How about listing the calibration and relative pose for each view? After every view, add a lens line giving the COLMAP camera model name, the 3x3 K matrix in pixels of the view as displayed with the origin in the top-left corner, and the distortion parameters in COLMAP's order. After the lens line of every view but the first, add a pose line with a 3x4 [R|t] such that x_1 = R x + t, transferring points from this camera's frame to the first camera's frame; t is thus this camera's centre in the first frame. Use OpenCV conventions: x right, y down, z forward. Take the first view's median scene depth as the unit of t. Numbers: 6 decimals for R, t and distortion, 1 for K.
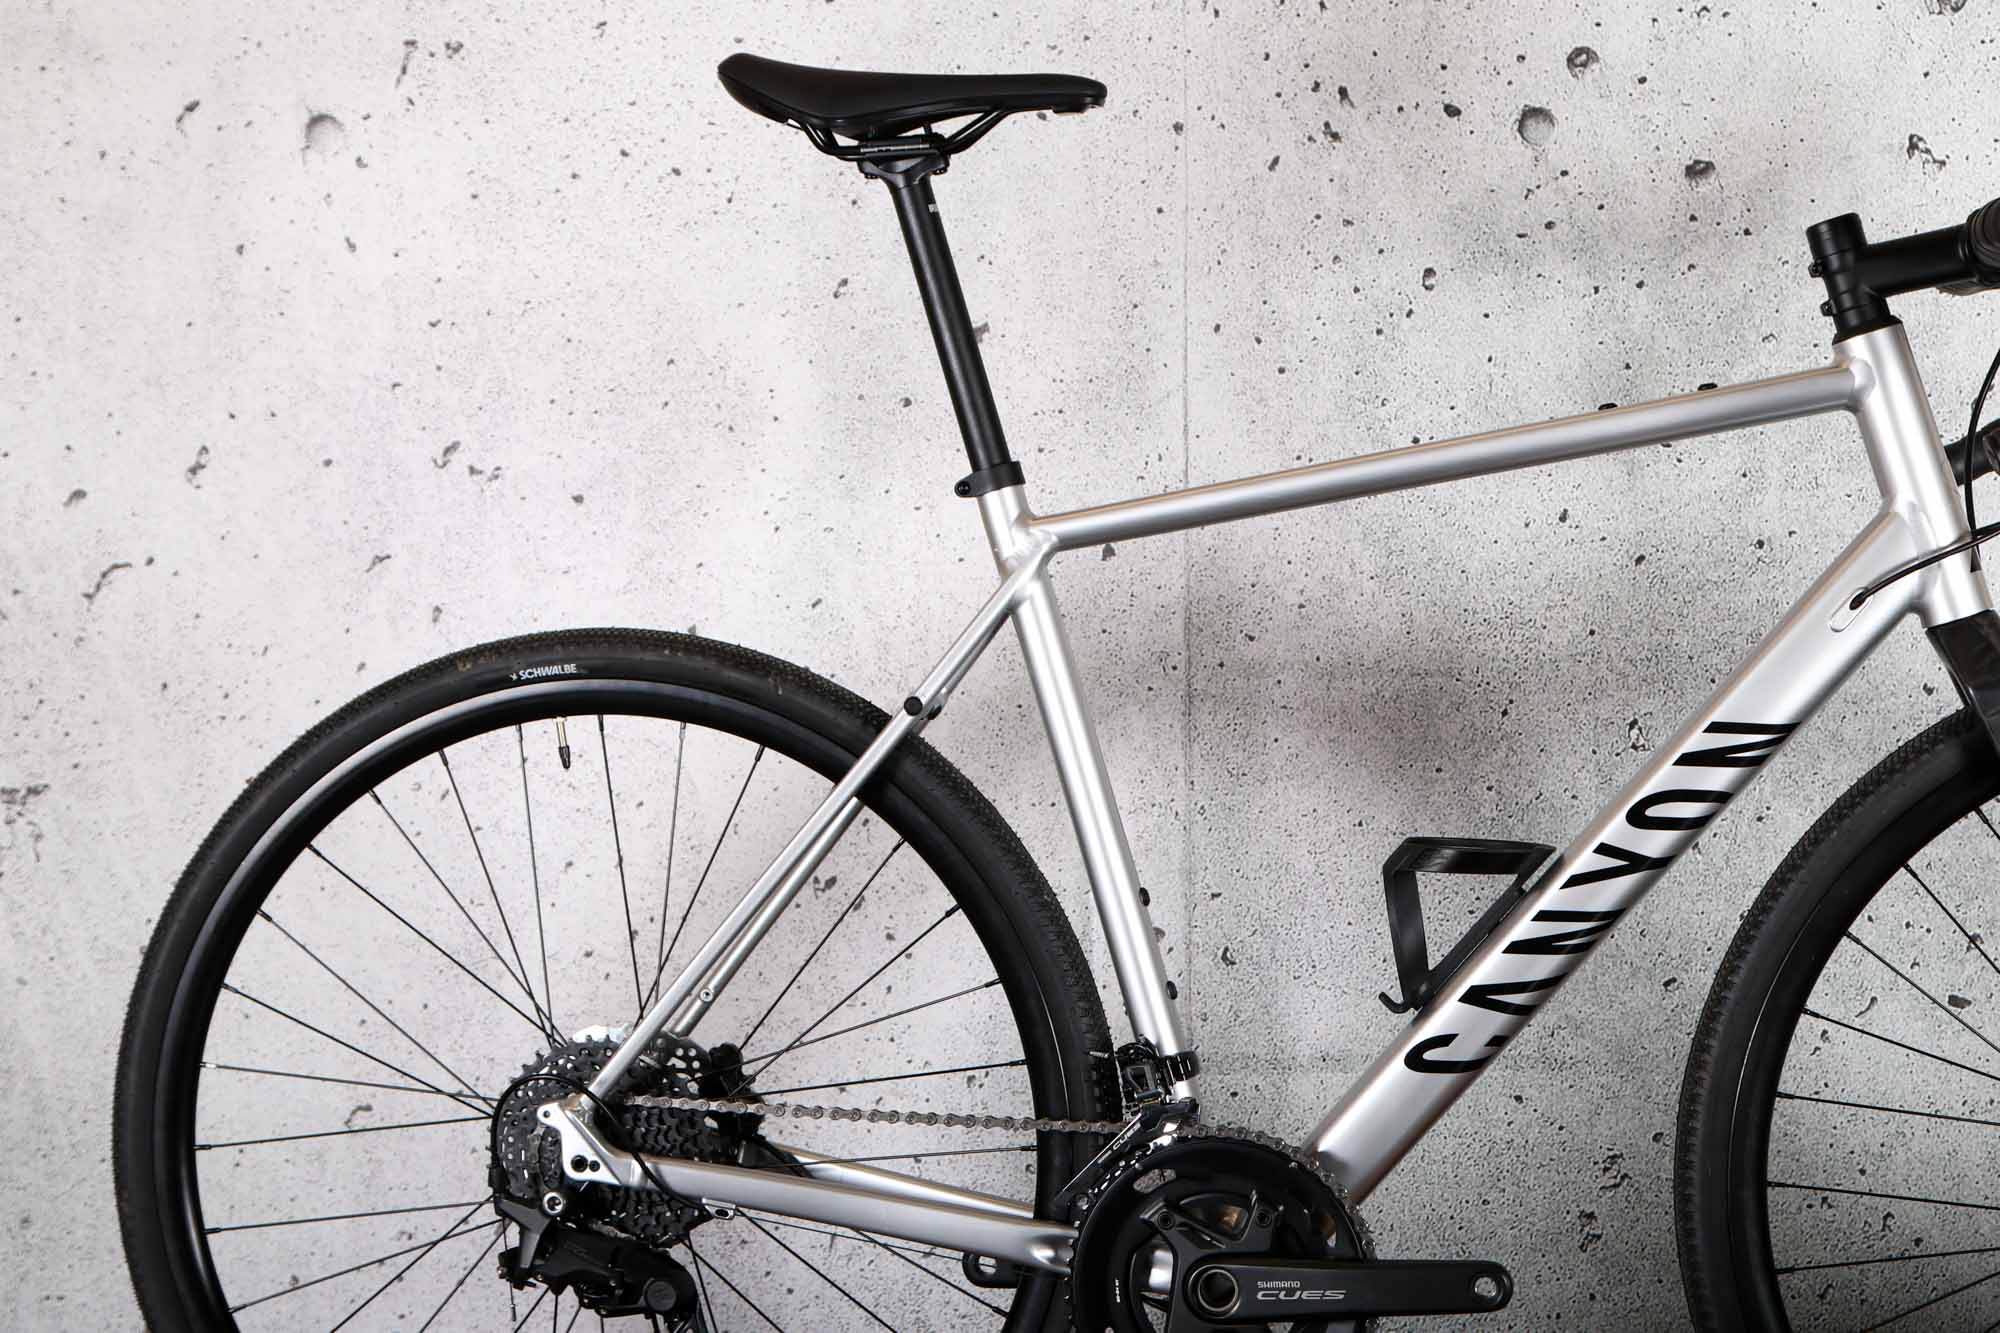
lens RADIAL K [[4493.3, 0, 988.2], [0, 4493.3, 678.3], [0, 0, 1]] dist [0.110083, 0.000000]
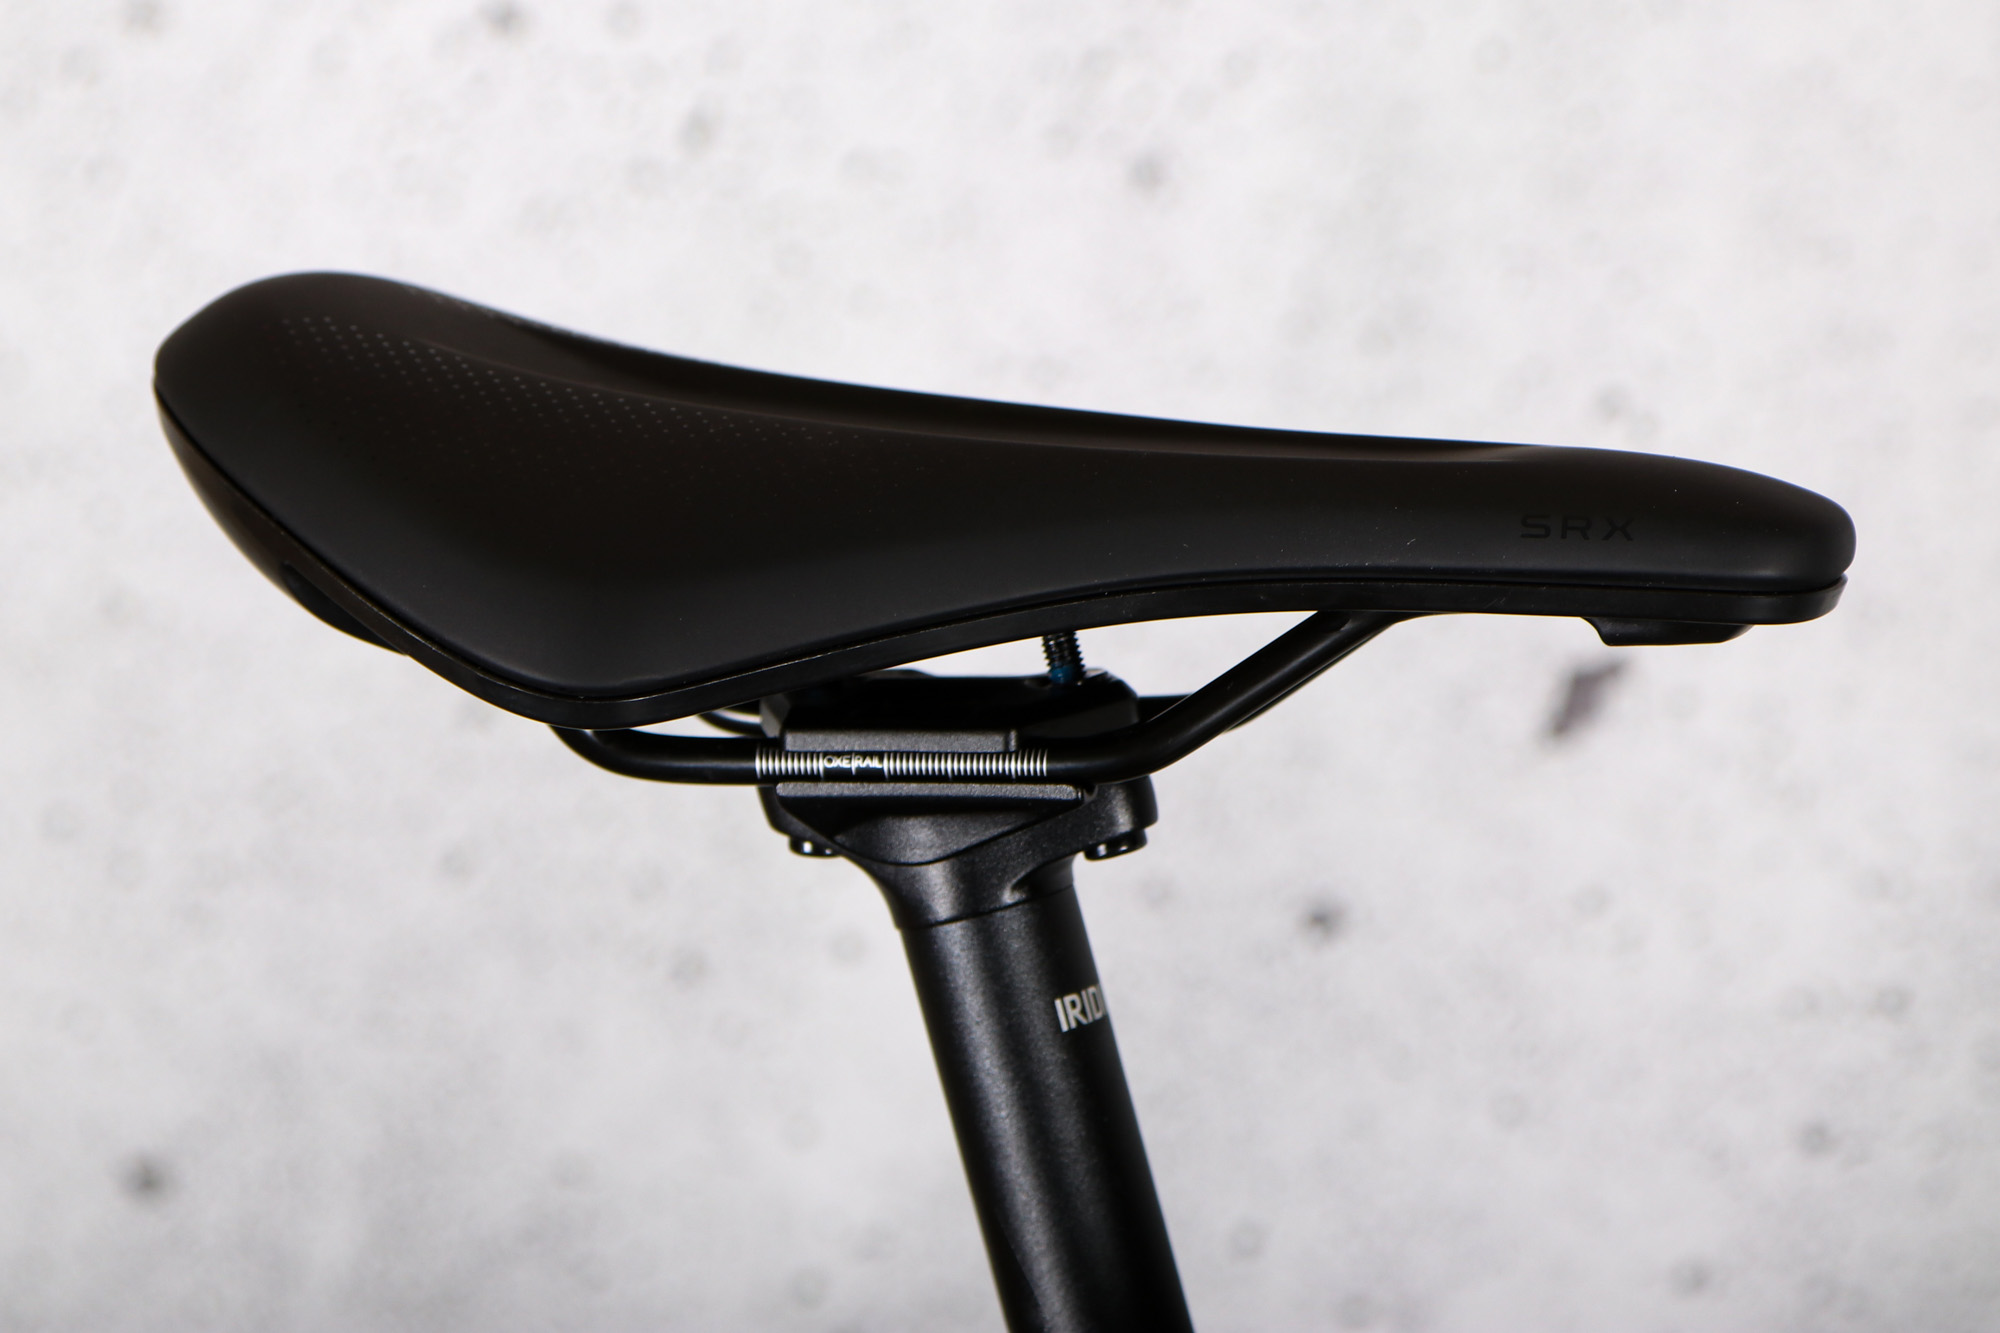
lens RADIAL K [[9908.7, 0, 1000.3], [0, 9908.7, 665.9], [0, 0, 1]] dist [0.633155, 0.000000]
pose [[0.989823, 0.022226, -0.140558, 0.045832], [-0.000360, 0.988116, 0.153709, -0.169058], [0.142304, -0.152095, 0.978068, 0.434726]]
